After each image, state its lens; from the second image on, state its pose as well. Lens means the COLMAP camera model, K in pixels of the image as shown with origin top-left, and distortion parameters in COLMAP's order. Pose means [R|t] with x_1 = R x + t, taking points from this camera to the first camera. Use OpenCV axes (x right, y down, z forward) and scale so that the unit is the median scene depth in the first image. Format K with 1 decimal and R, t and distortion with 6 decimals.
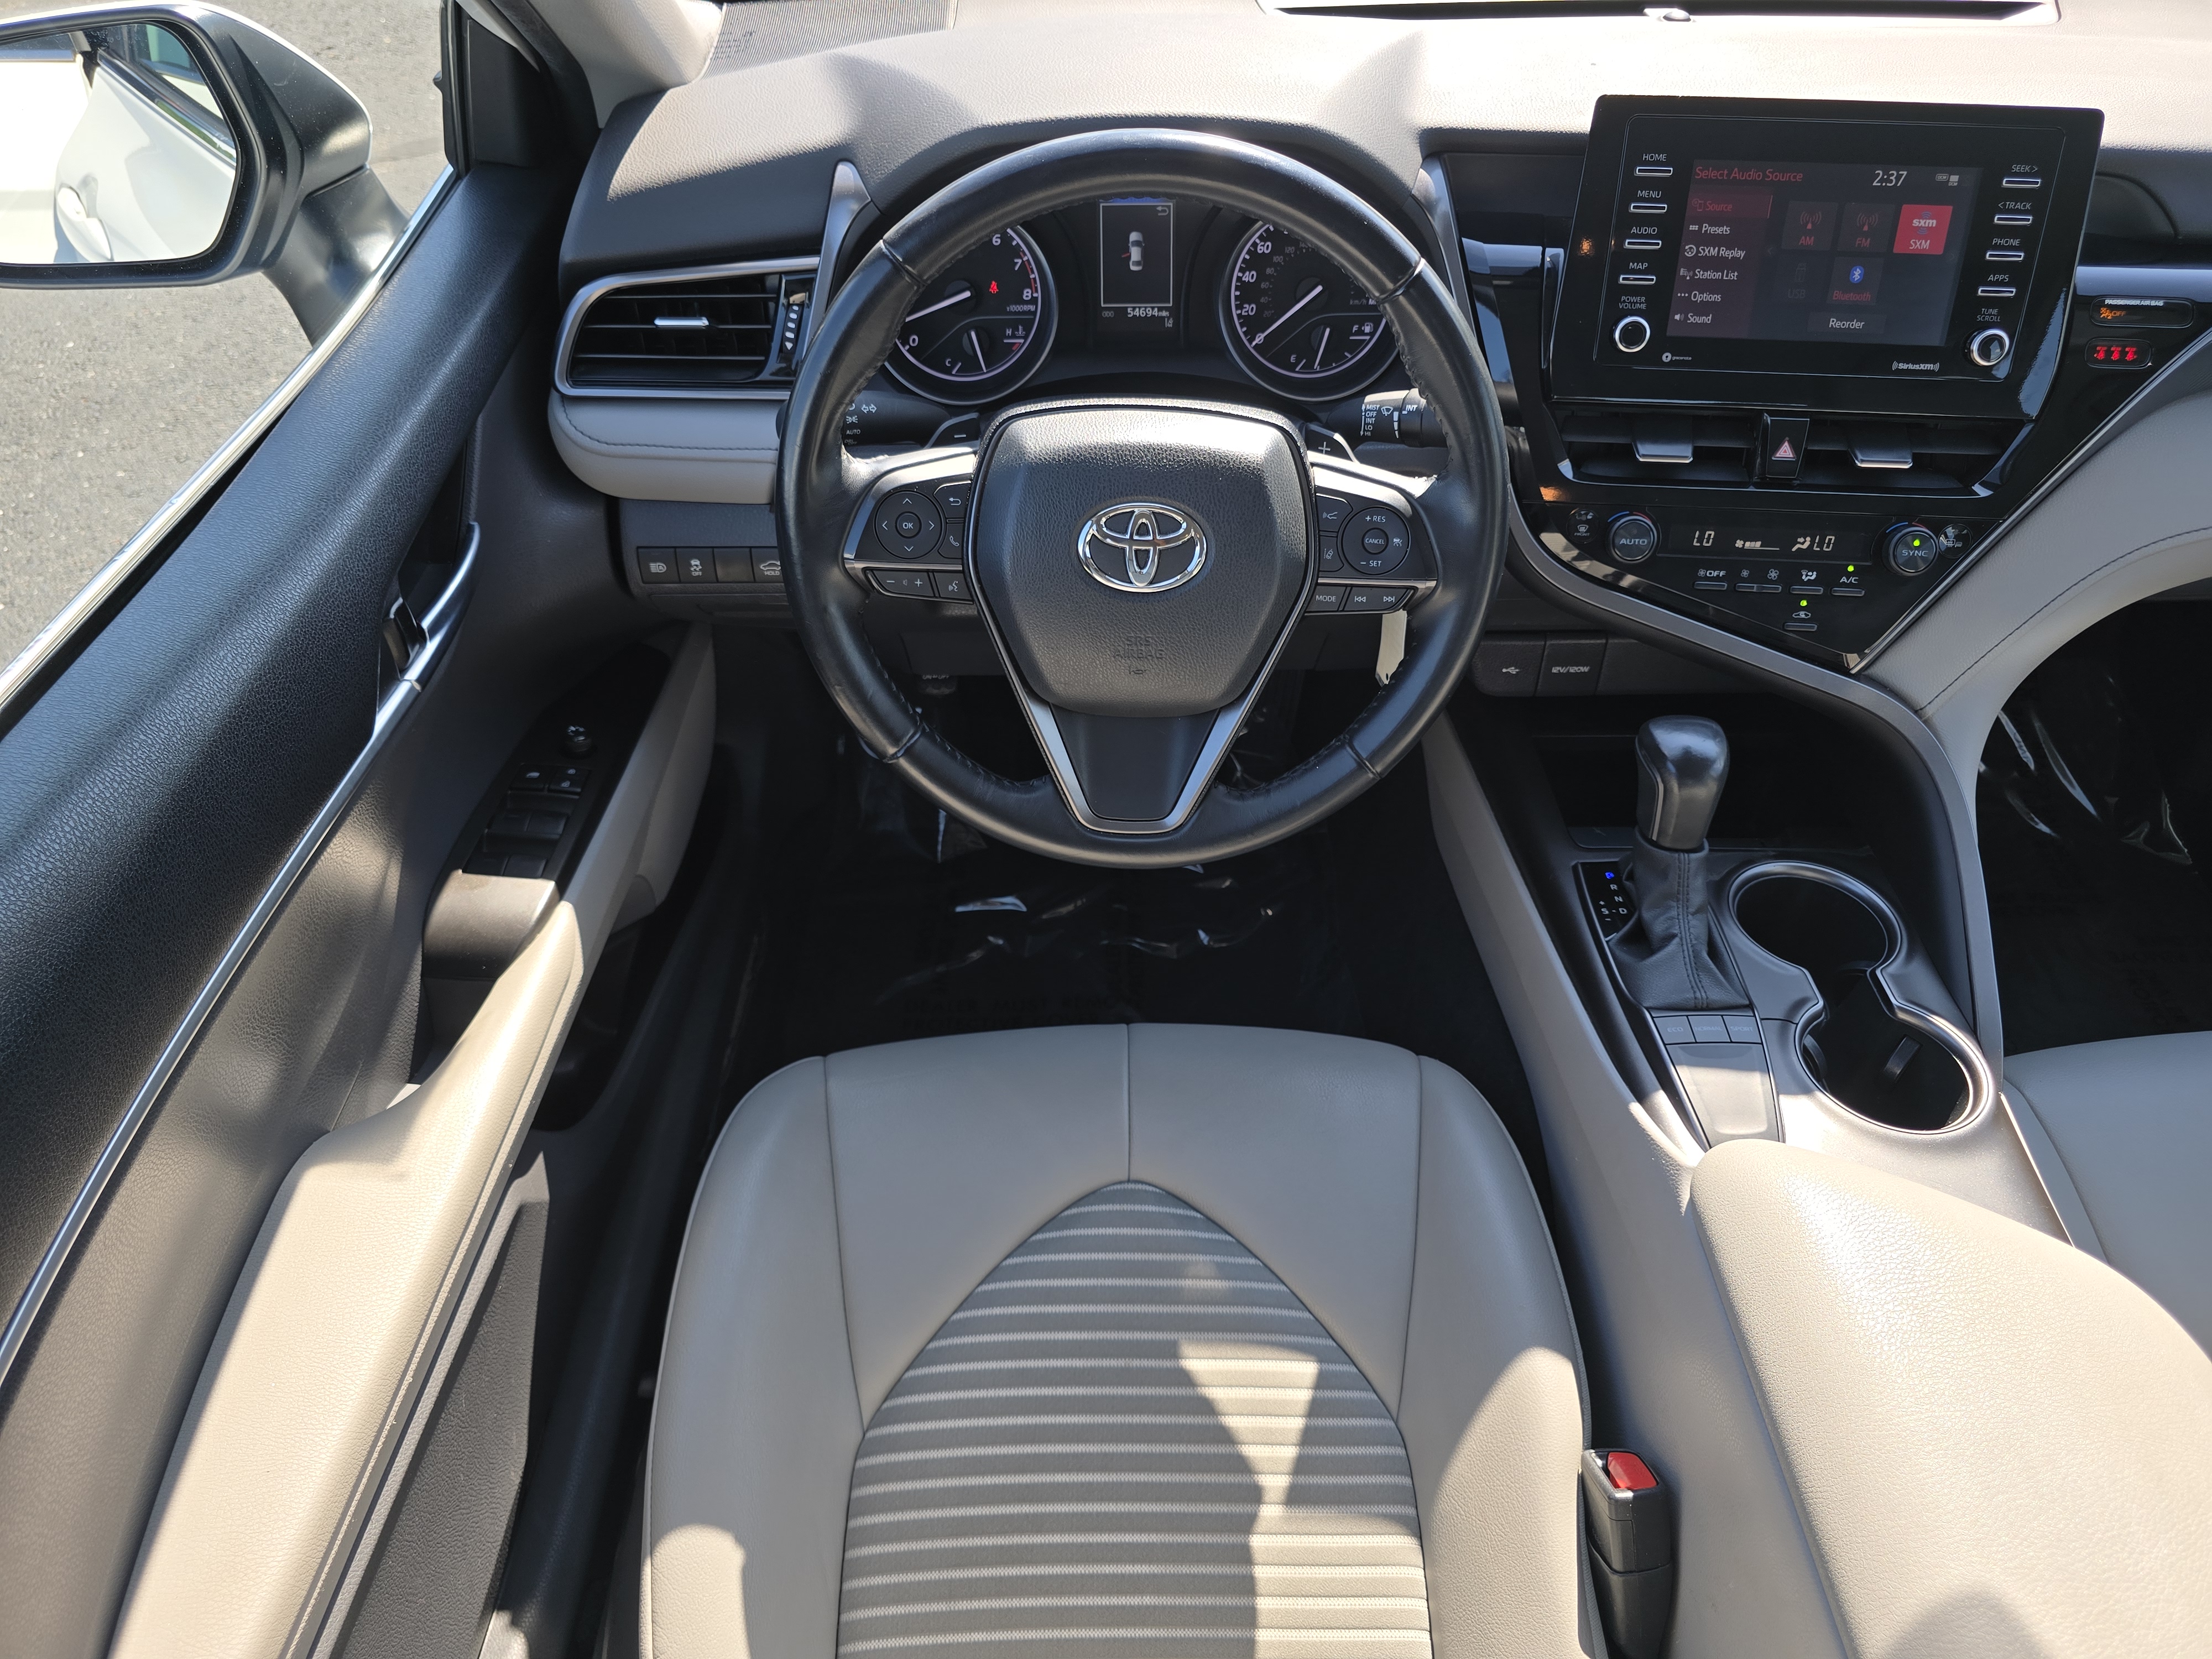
lens RADIAL K [[1642.3, 0, 1121.0], [0, 1642.3, 825.2], [0, 0, 1]] dist [0.049742, -0.048768]
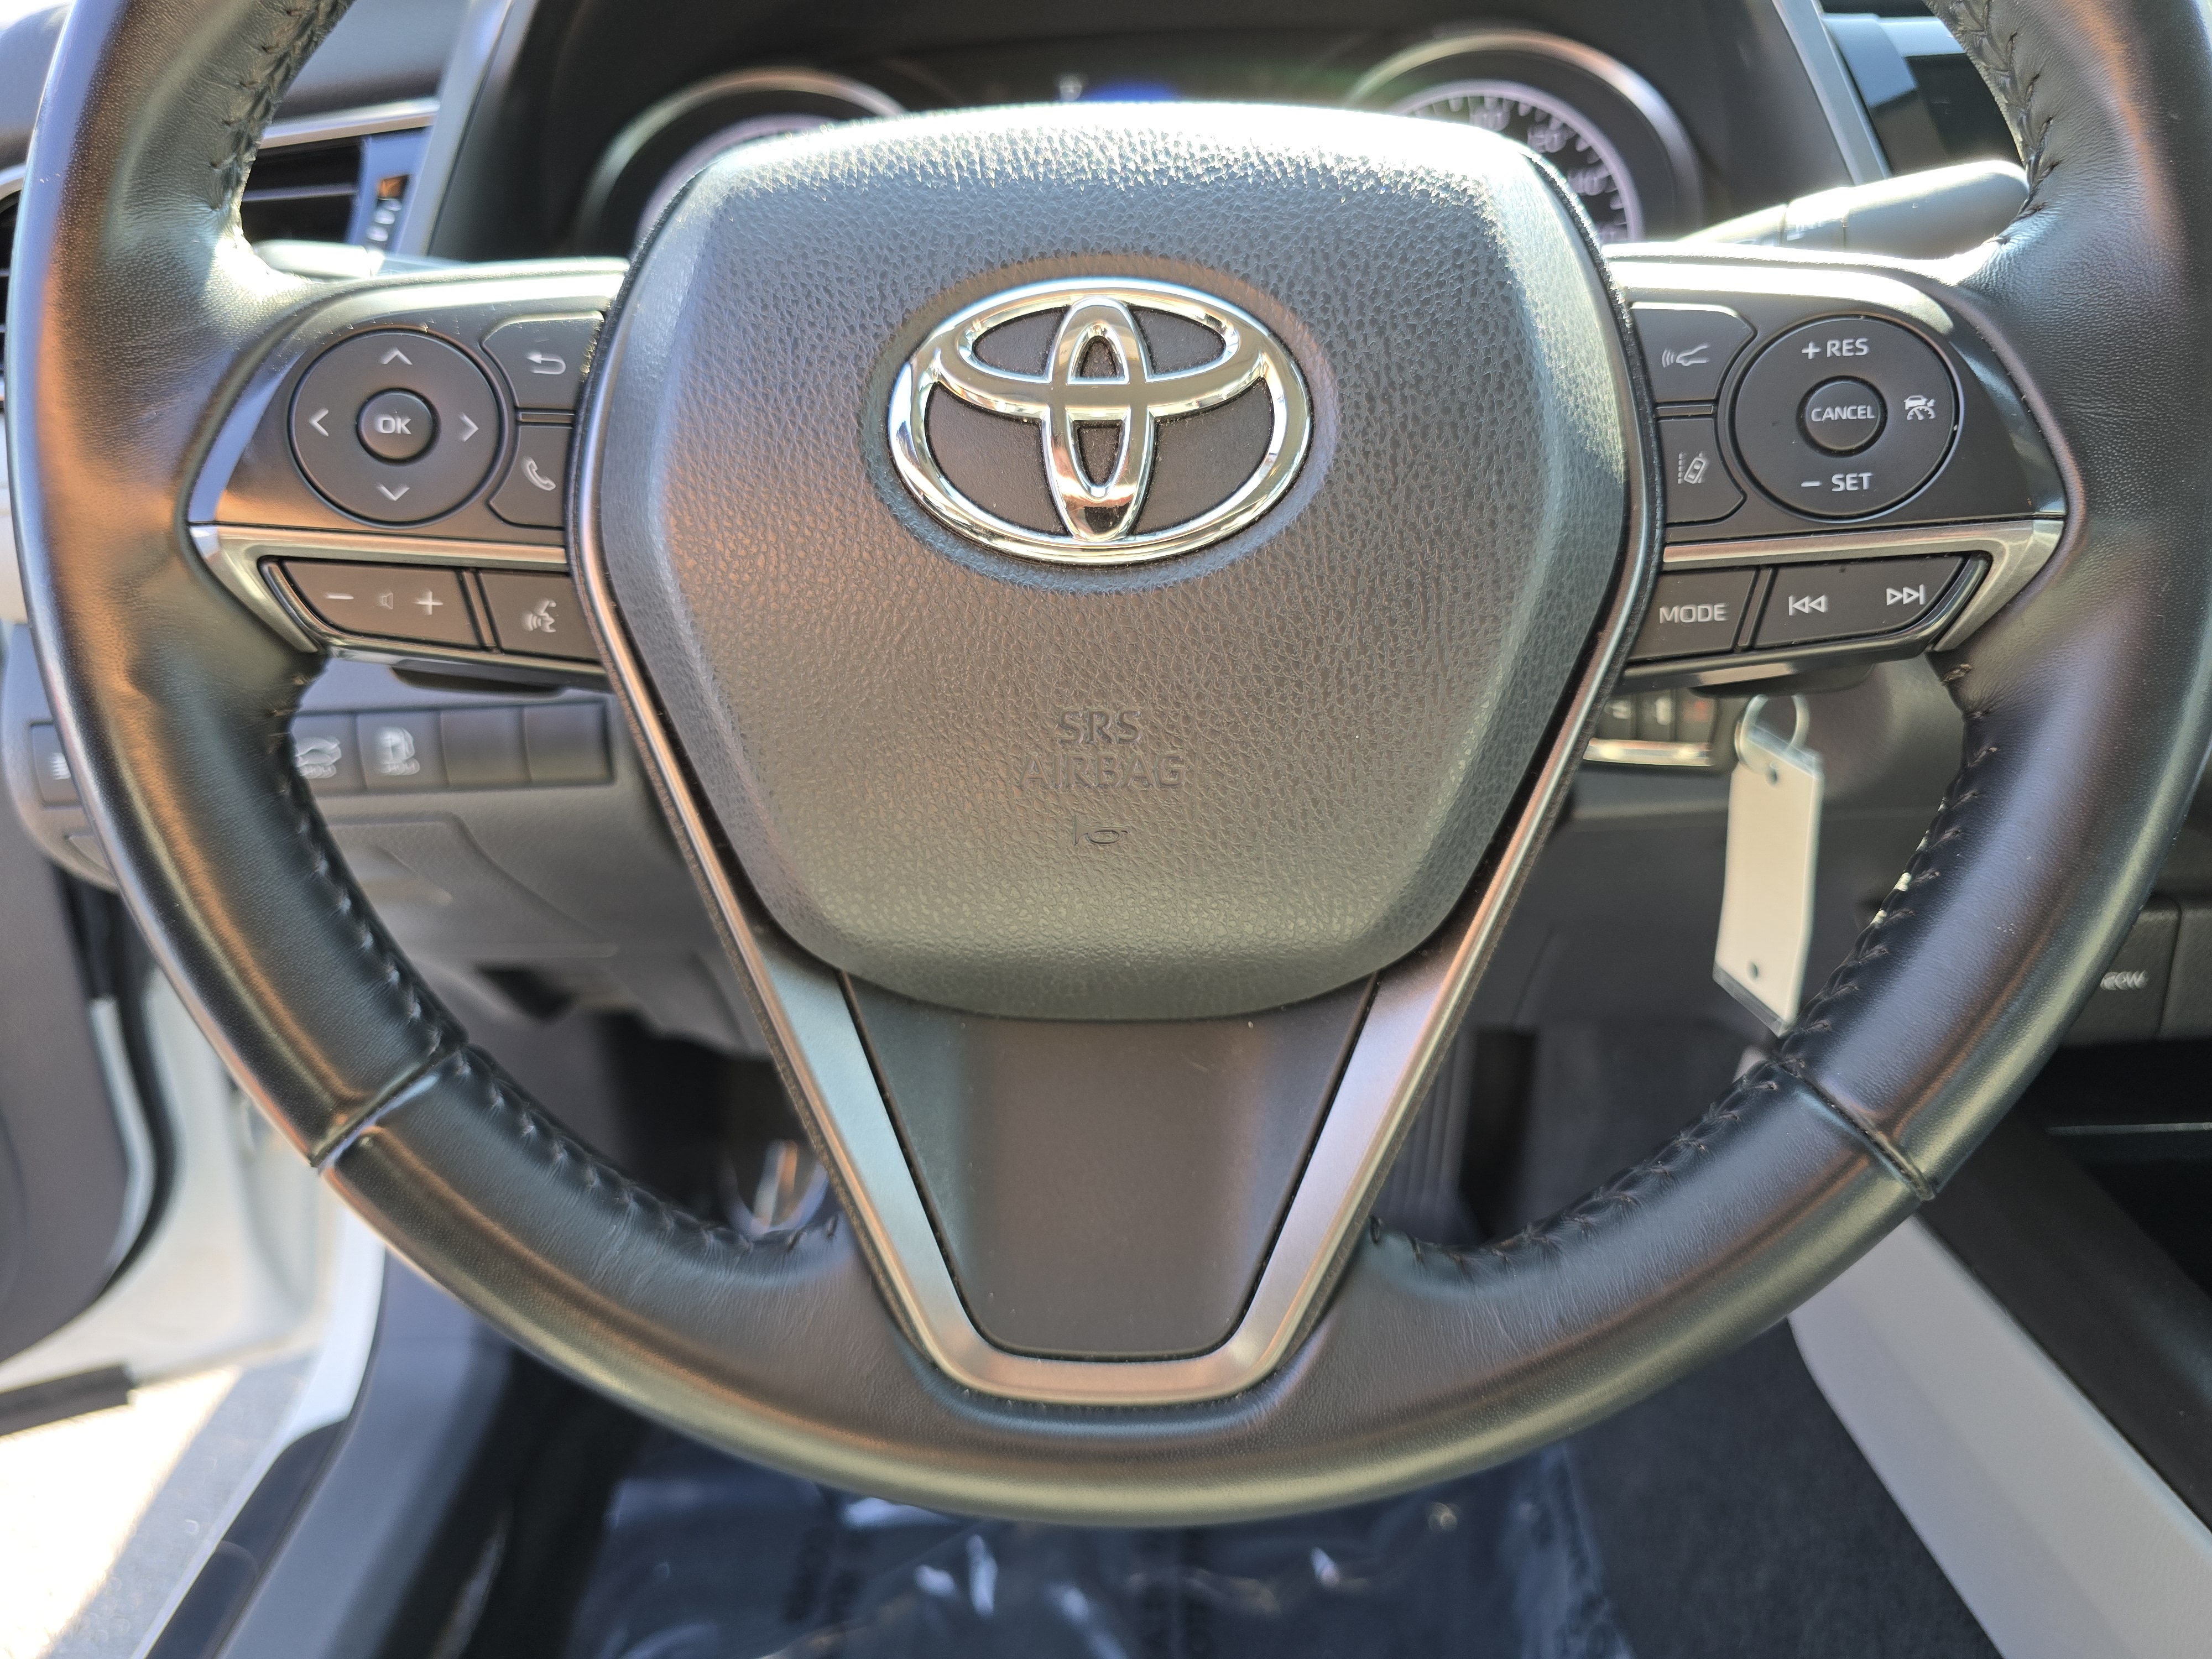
lens RADIAL K [[1642.3, 0, 1079.7], [0, 1642.3, 770.4], [0, 0, 1]] dist [0.049742, -0.048768]
pose [[0.998028, -0.034502, -0.052446, 0.020619], [0.015075, 0.942702, -0.333297, -0.004091], [0.060940, 0.331849, 0.941362, 0.650441]]
